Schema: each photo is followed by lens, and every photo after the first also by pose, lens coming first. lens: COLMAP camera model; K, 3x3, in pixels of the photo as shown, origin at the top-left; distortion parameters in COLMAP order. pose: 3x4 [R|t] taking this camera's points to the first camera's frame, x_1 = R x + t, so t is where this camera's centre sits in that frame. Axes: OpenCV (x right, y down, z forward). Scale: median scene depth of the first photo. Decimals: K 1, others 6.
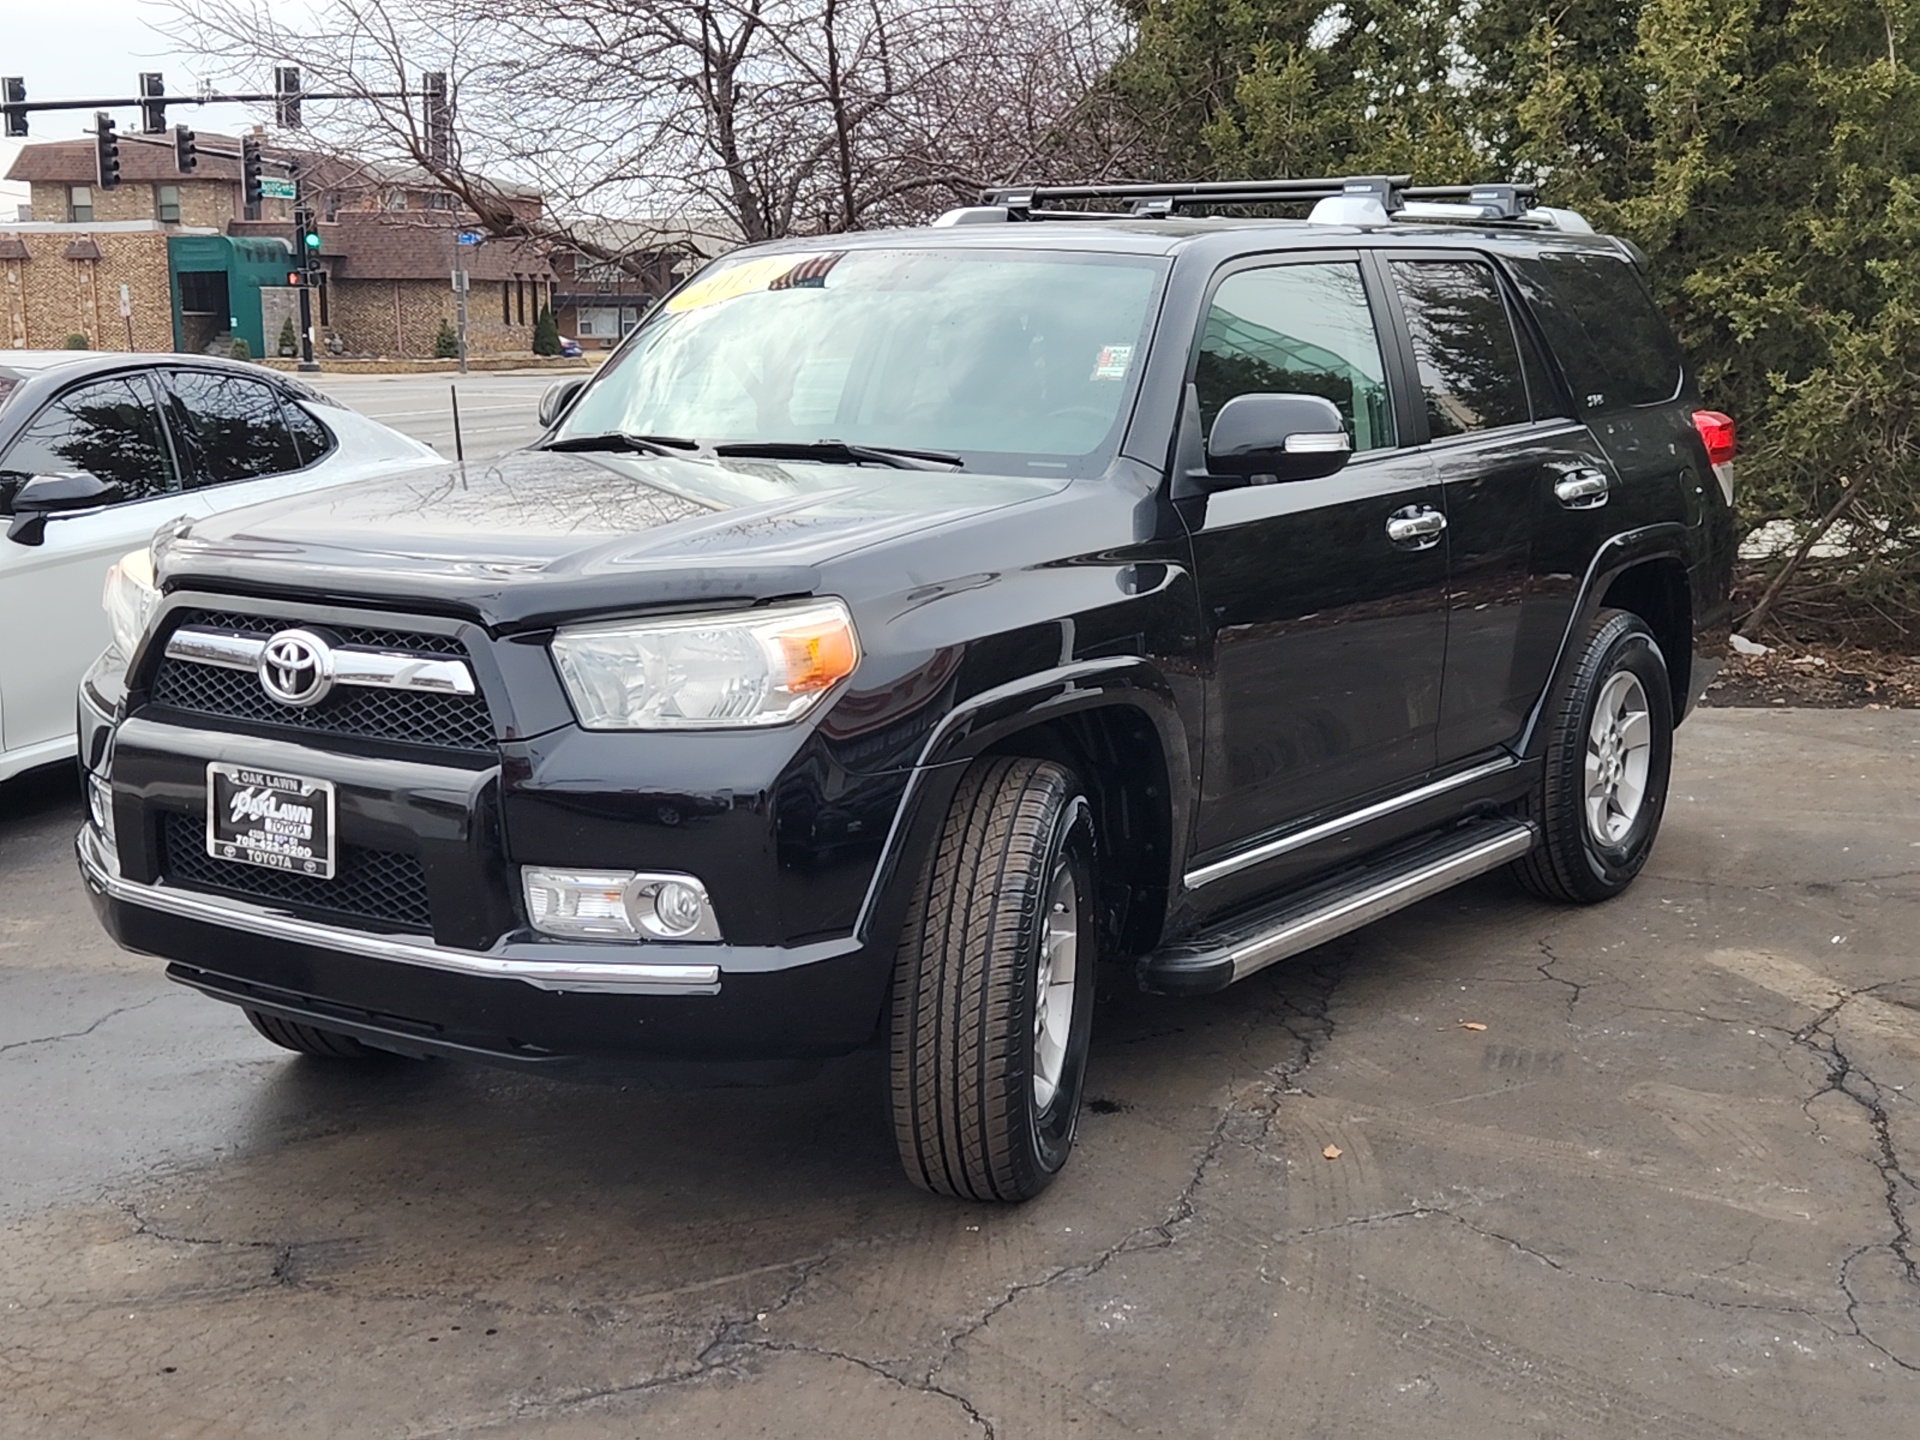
lens RADIAL K [[1440.7, 0, 1010.9], [0, 1440.7, 710.1], [0, 0, 1]] dist [0.067963, -0.065612]
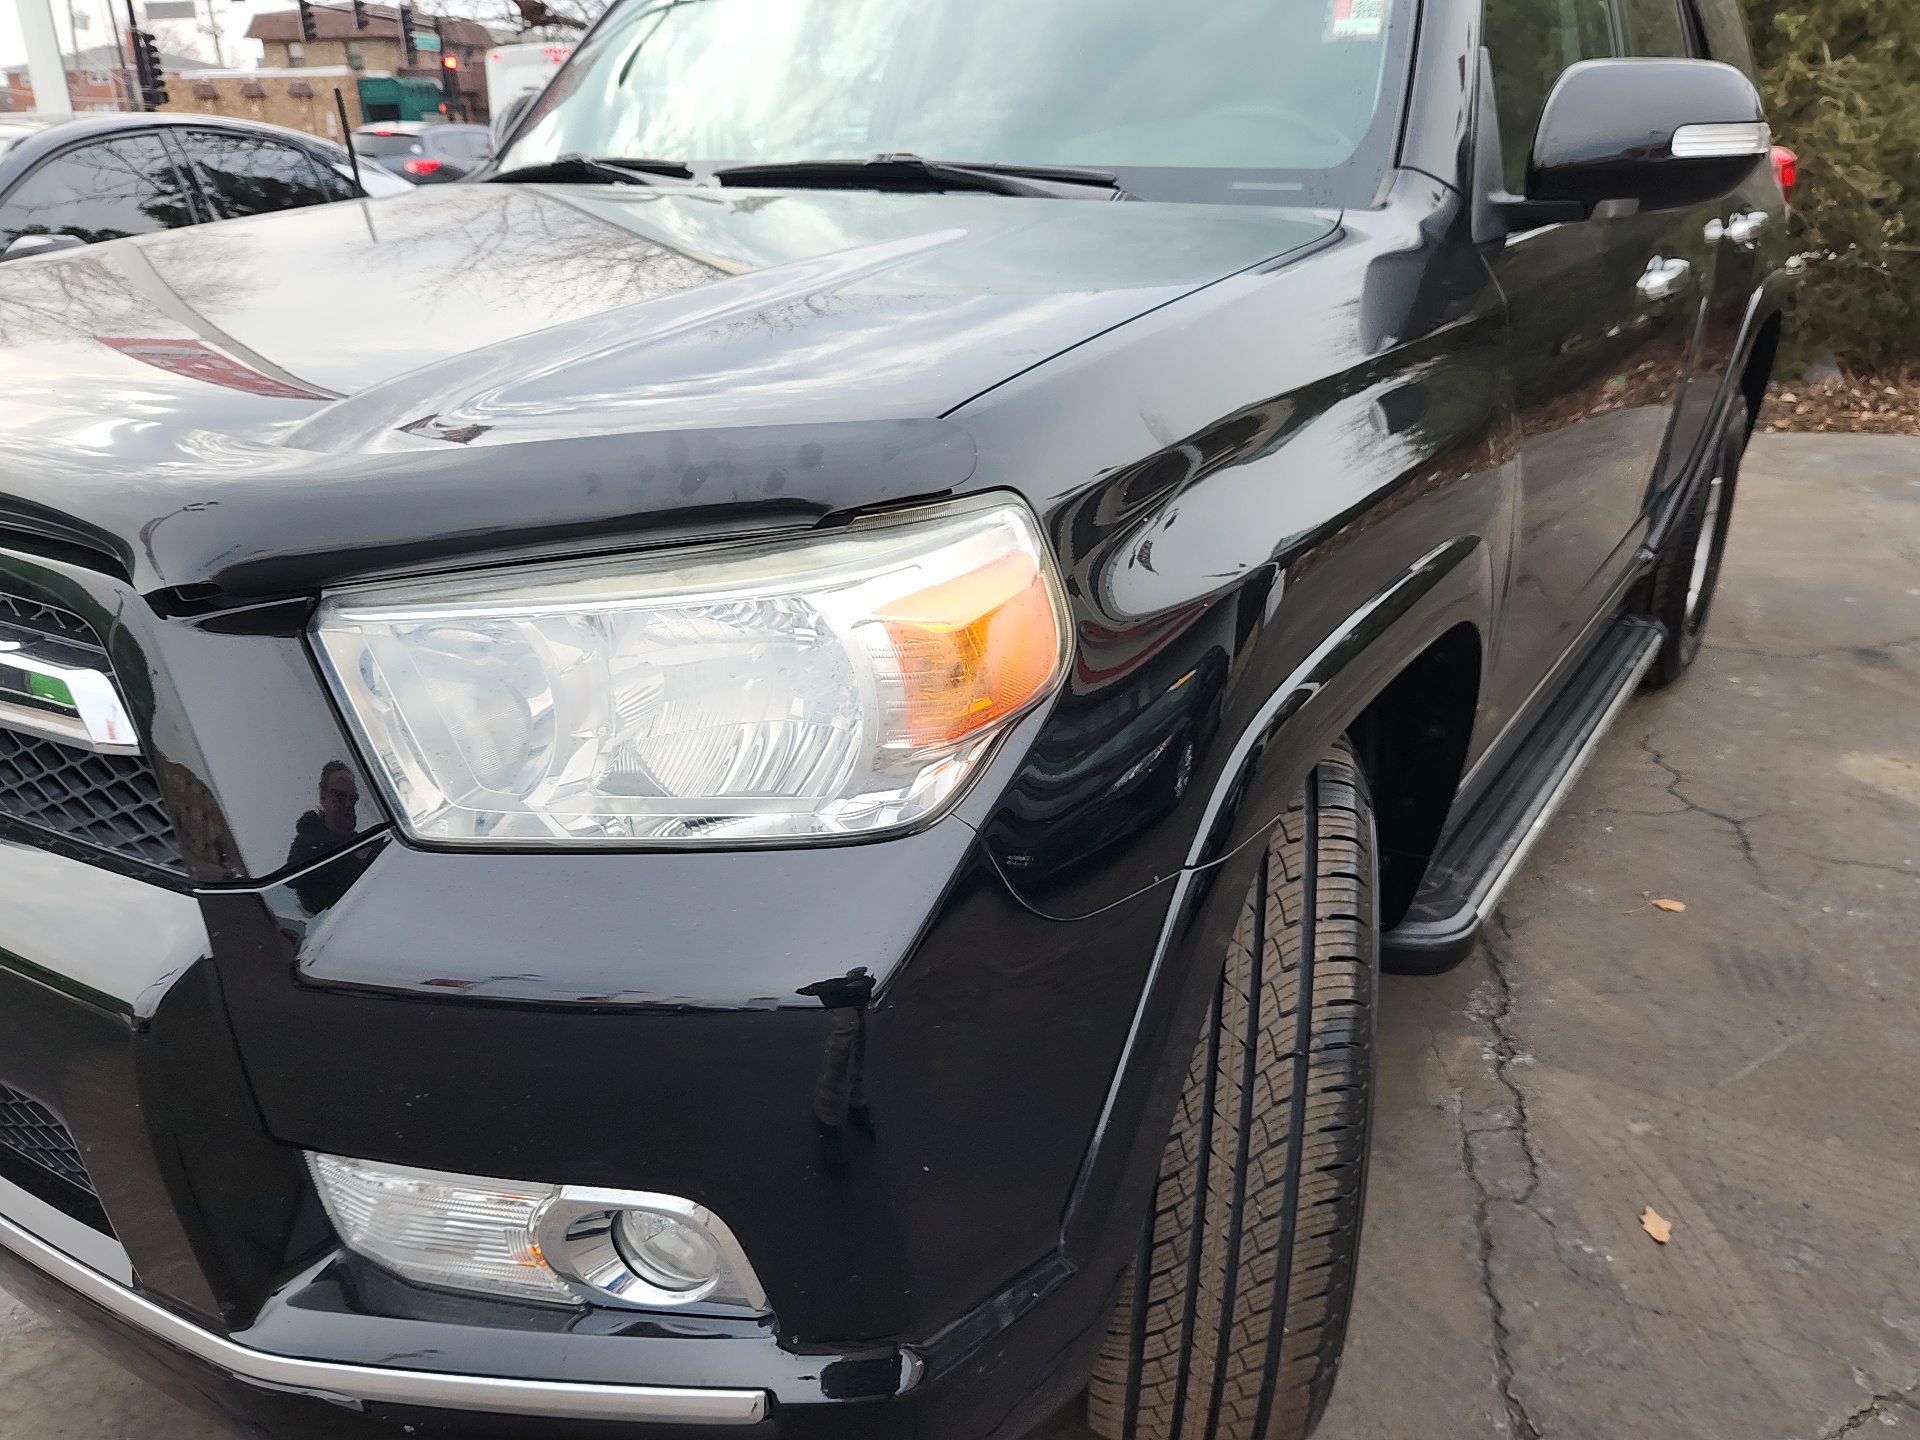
lens RADIAL K [[1440.7, 0, 1010.9], [0, 1440.7, 710.1], [0, 0, 1]] dist [0.067963, -0.065612]
pose [[0.999711, -0.012838, -0.020310, -0.101698], [0.015835, 0.987783, 0.155029, -0.072616], [0.018072, -0.155306, 0.987701, 0.522212]]
